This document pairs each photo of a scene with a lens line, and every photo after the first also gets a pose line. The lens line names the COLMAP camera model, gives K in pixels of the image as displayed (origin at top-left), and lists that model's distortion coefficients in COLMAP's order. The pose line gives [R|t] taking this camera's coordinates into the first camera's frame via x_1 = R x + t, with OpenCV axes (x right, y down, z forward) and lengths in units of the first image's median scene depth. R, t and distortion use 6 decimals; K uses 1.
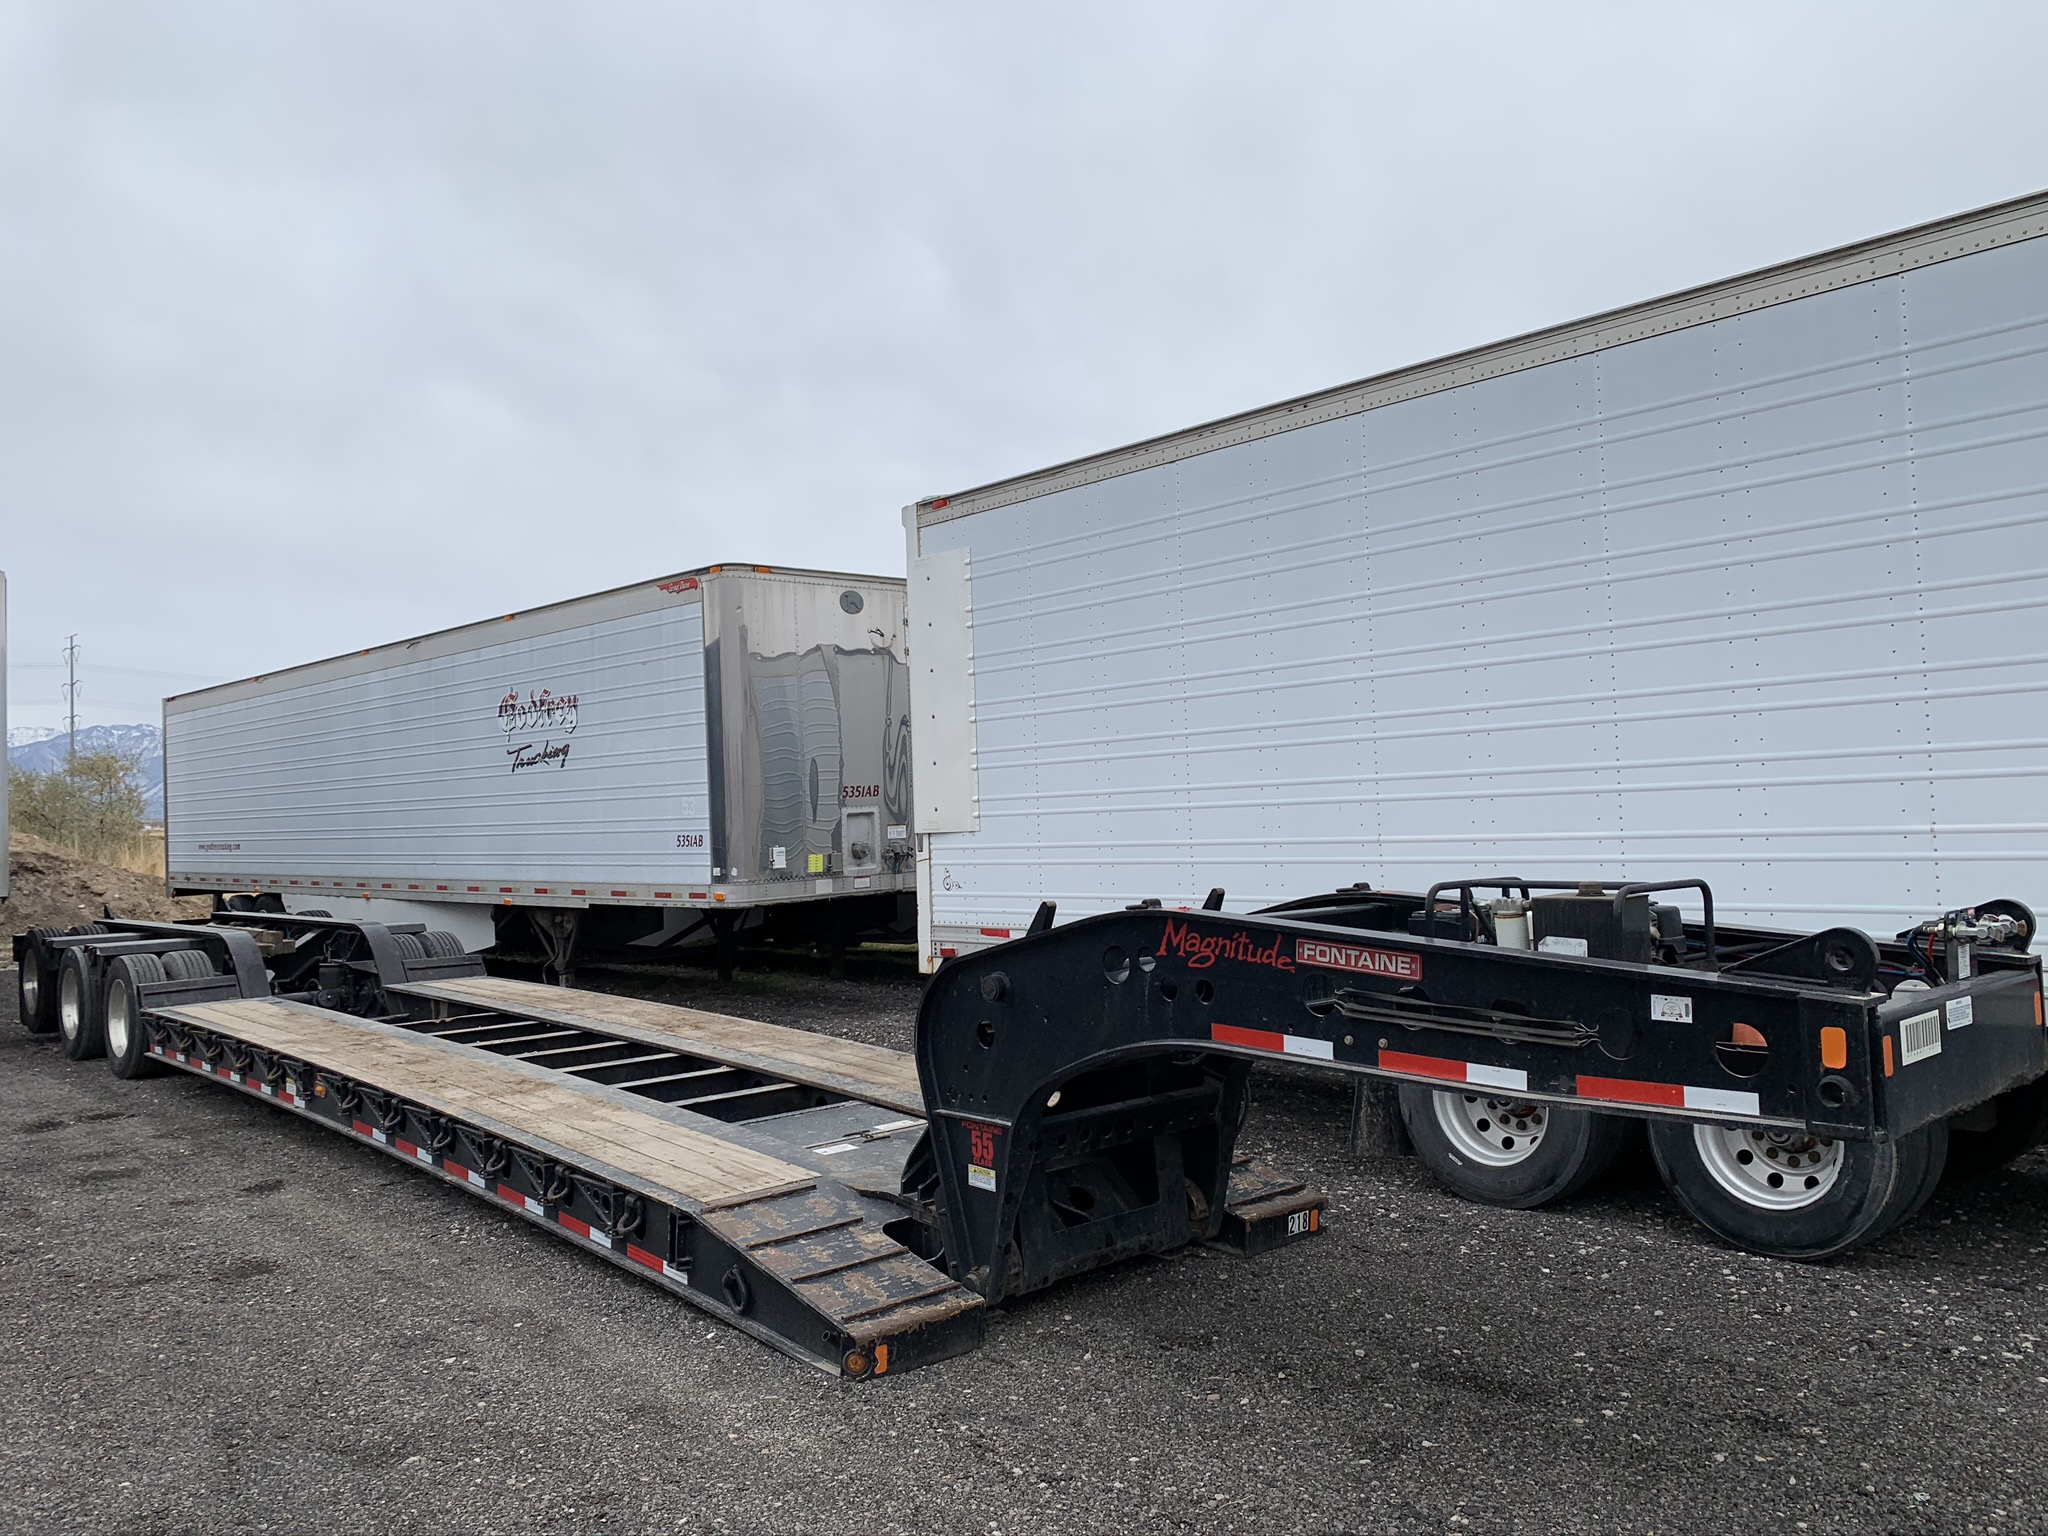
lens RADIAL K [[1559.5, 0, 1011.6], [0, 1559.5, 760.5], [0, 0, 1]] dist [0.021934, -0.014943]
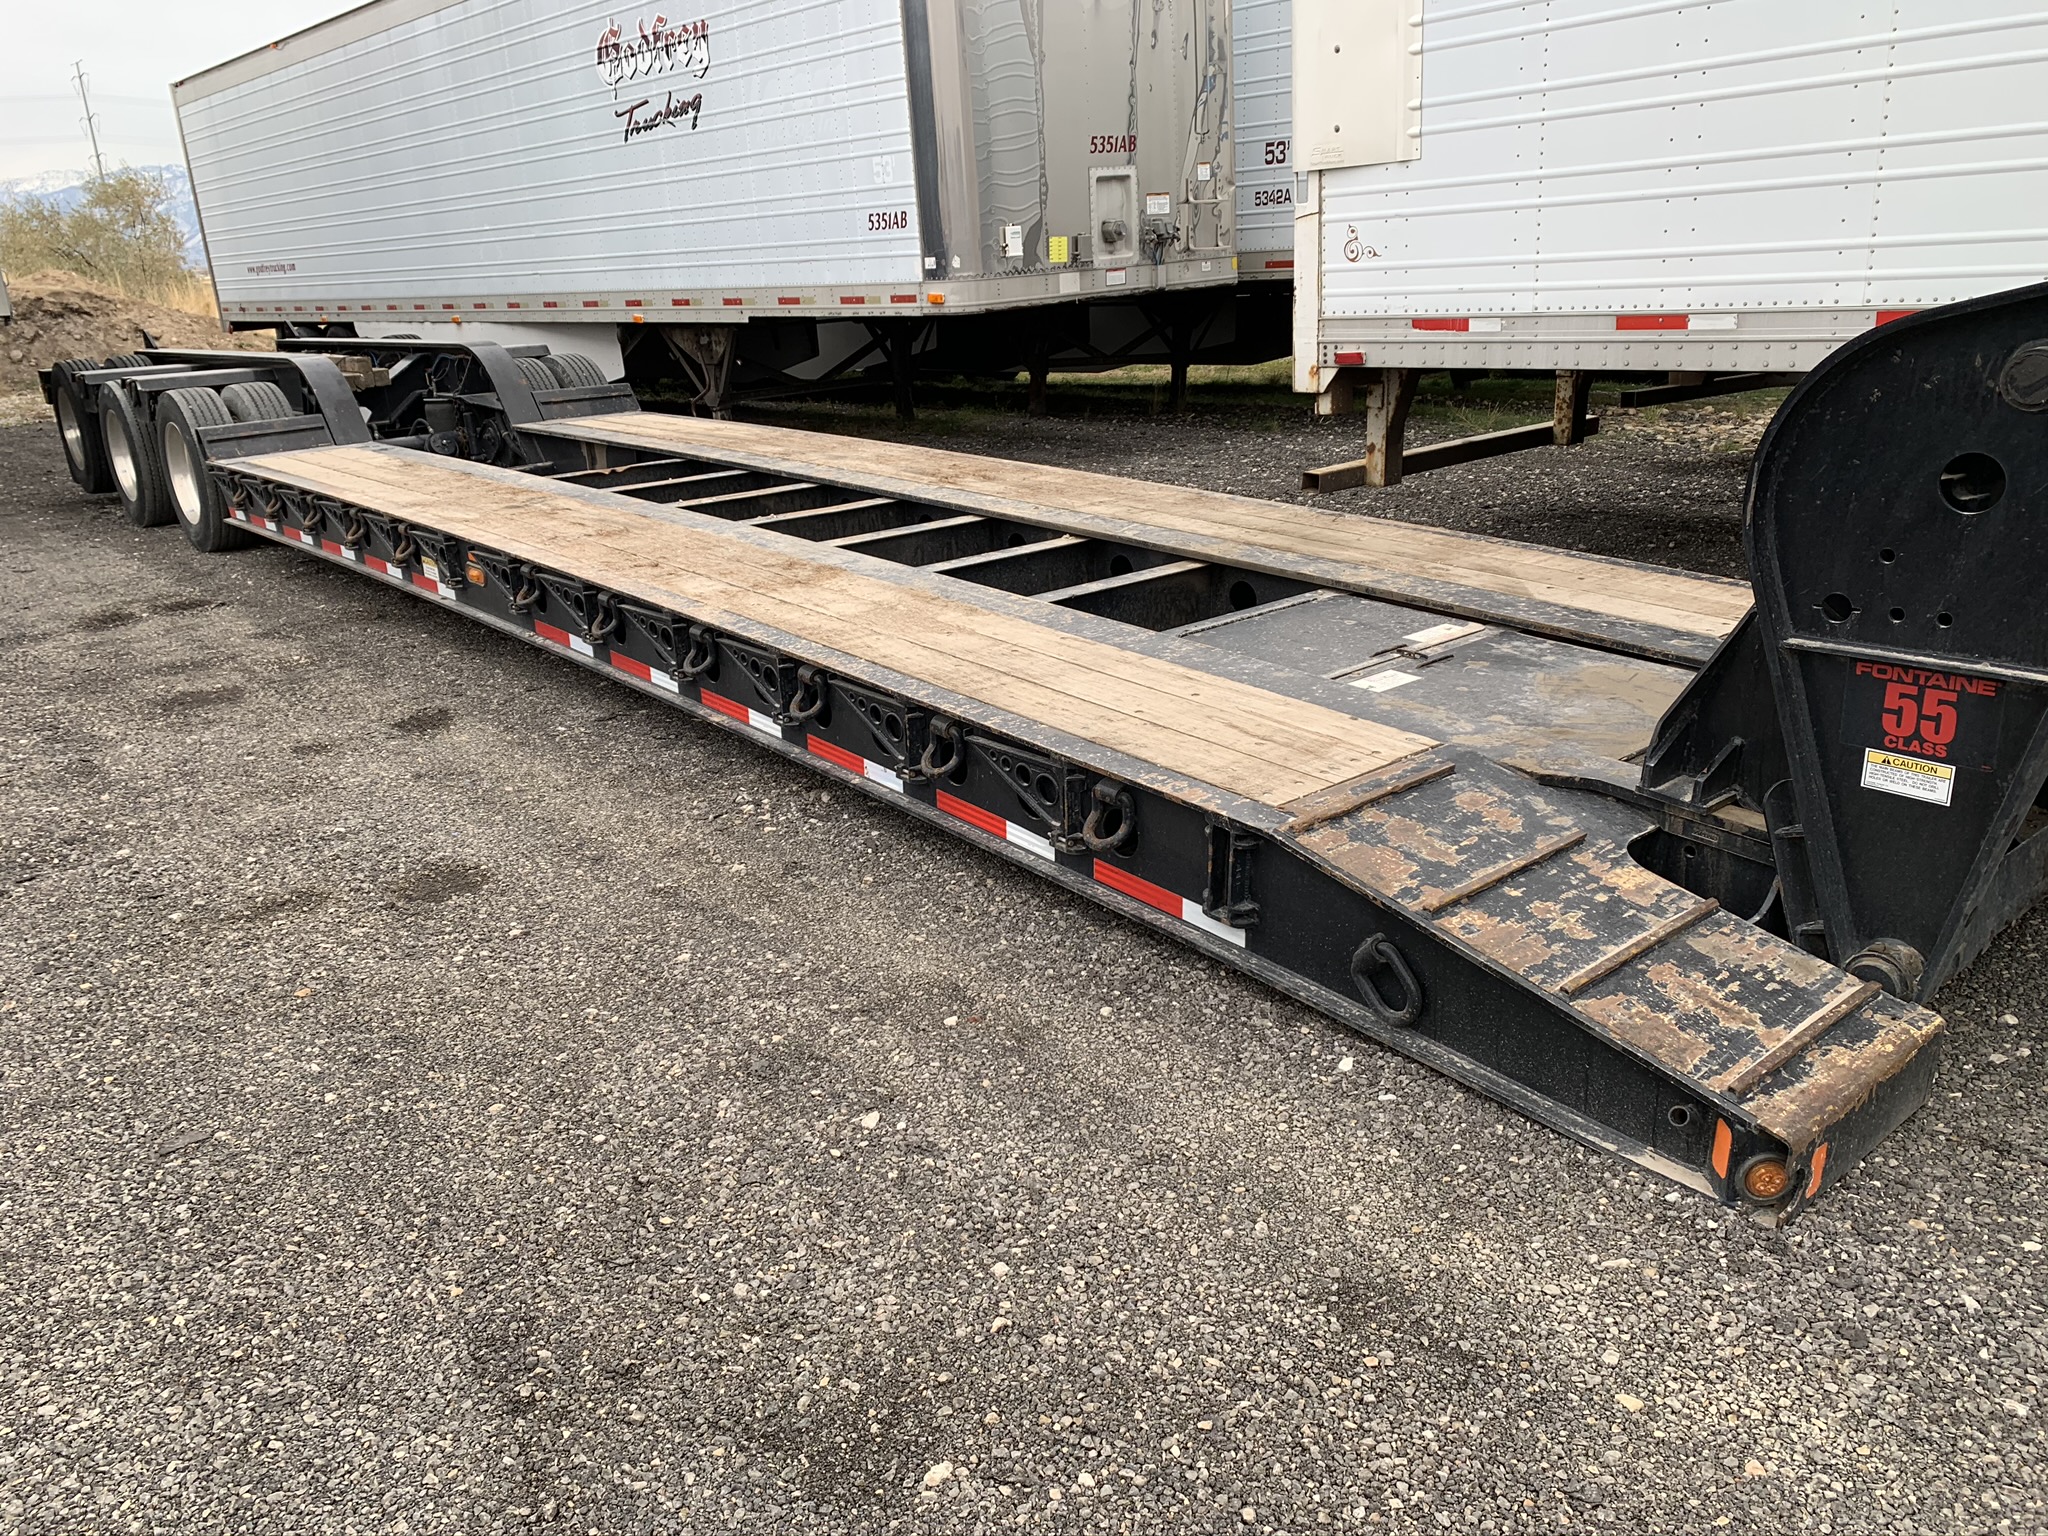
lens RADIAL K [[1533.3, 0, 1024.0], [0, 1533.3, 768.0], [0, 0, 1]] dist [-0.000642, 0.005938]
pose [[0.999314, -0.010107, -0.035636, -0.225320], [0.022081, 0.934979, 0.354016, 0.072013], [0.029741, -0.354560, 0.934560, 0.441525]]
